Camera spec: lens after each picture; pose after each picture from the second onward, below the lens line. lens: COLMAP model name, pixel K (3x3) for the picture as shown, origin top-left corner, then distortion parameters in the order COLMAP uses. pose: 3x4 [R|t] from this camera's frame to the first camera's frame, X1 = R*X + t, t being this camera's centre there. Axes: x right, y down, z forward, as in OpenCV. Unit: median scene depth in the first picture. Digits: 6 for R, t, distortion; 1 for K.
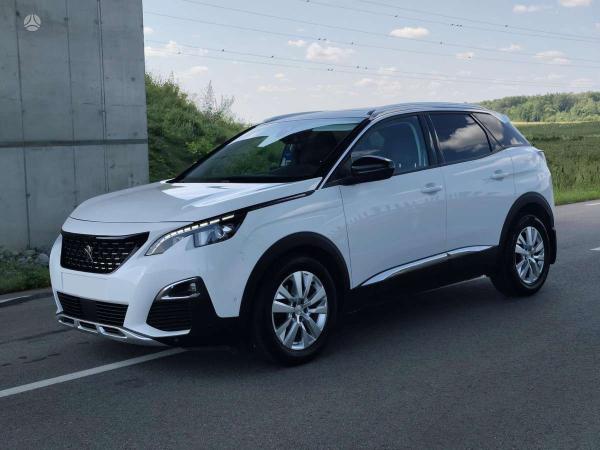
lens RADIAL K [[808.4, 0, 300.5], [0, 808.4, 224.8], [0, 0, 1]] dist [0.037642, 0.000000]
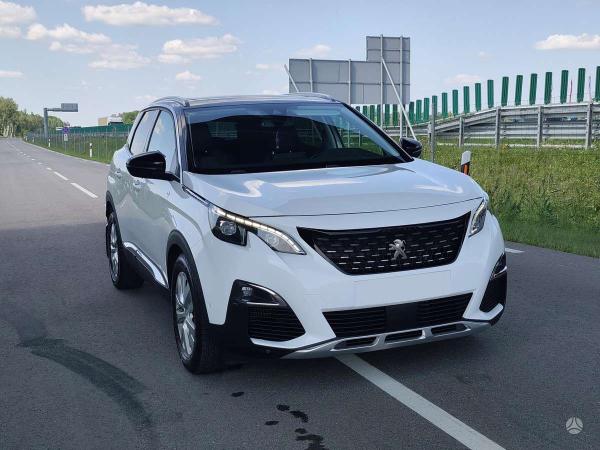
lens RADIAL K [[808.4, 0, 302.5], [0, 808.4, 225.6], [0, 0, 1]] dist [0.037642, 0.000000]
pose [[0.388915, -0.084684, 0.917373, -1.097812], [0.107804, 0.993109, 0.045972, -0.038397], [-0.914945, 0.081018, 0.395364, 0.790916]]
